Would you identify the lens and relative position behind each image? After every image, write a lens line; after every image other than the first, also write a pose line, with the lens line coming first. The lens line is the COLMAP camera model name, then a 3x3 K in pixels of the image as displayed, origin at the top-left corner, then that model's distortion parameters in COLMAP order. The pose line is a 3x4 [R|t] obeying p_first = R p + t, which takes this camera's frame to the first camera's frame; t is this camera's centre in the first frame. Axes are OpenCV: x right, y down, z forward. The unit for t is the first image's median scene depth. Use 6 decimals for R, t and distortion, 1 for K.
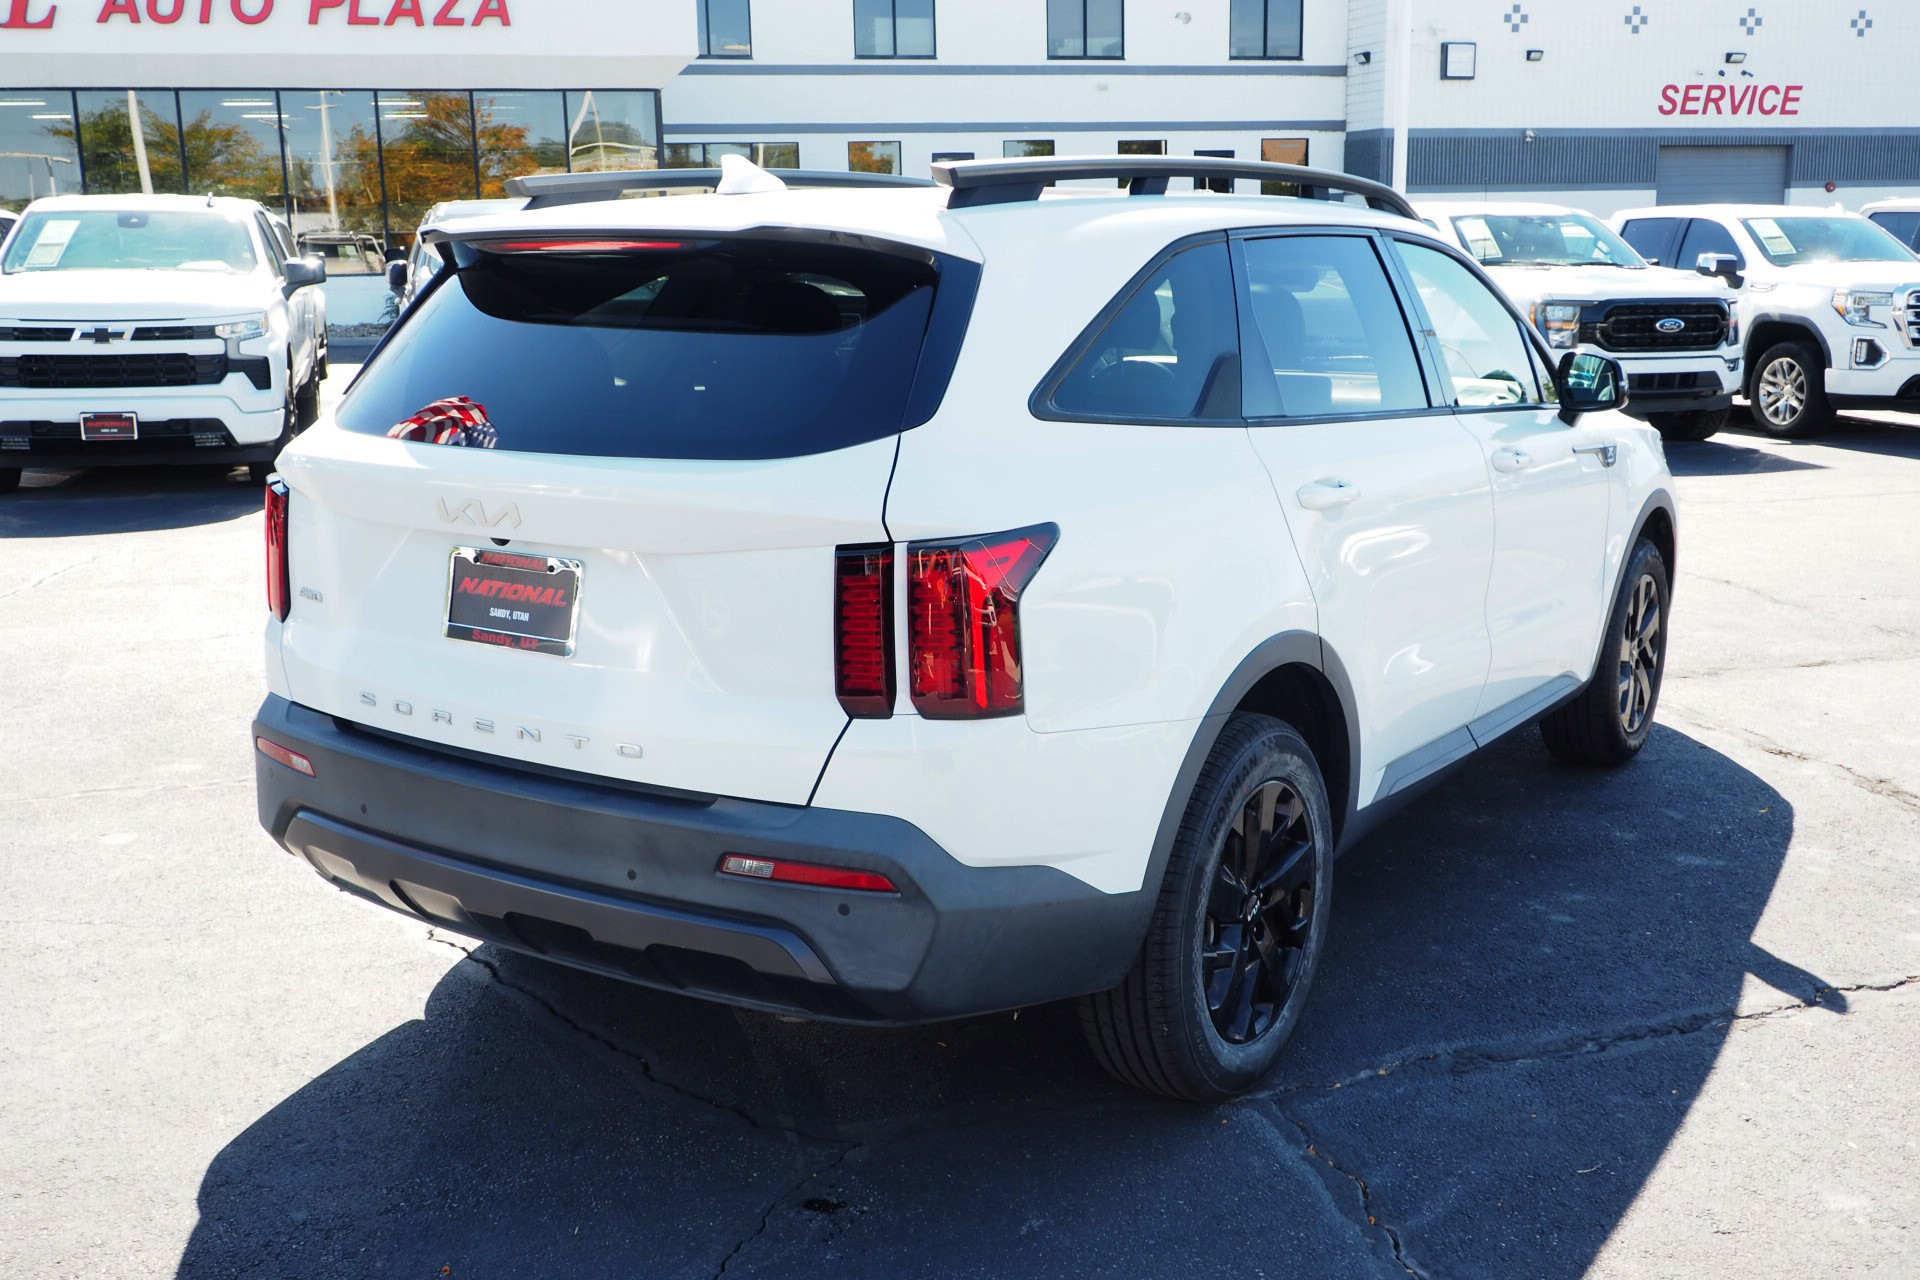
lens RADIAL K [[1694.4, 0, 968.0], [0, 1694.4, 642.3], [0, 0, 1]] dist [-0.001548, 0.007997]
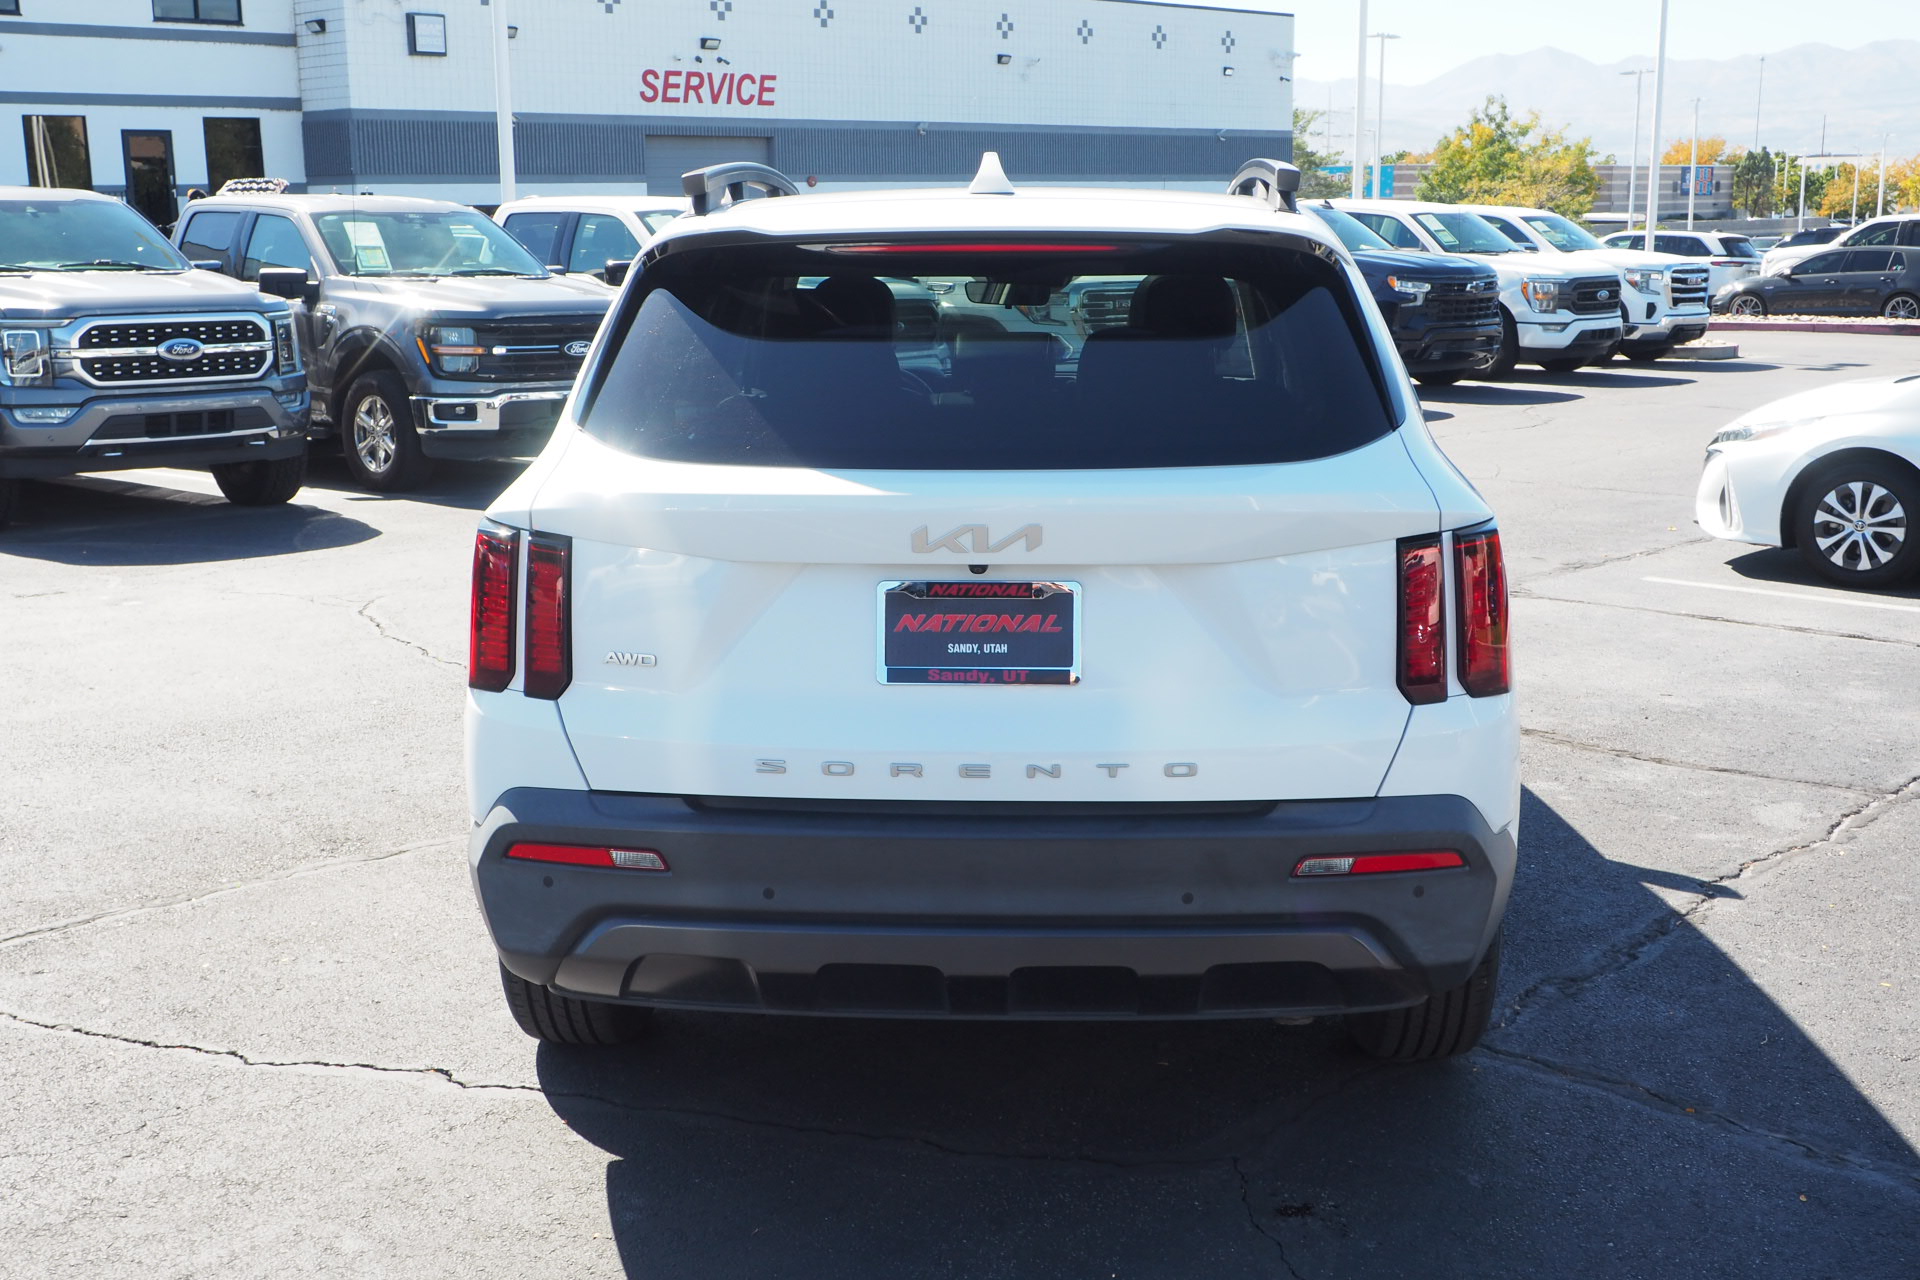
lens RADIAL K [[1923.5, 0, 985.0], [0, 1923.5, 678.0], [0, 0, 1]] dist [-0.003228, 0.000000]
pose [[0.882672, -0.104549, 0.458213, -0.747817], [0.108080, 0.993968, 0.018591, -0.019394], [-0.457393, 0.033114, 0.888648, 0.070773]]
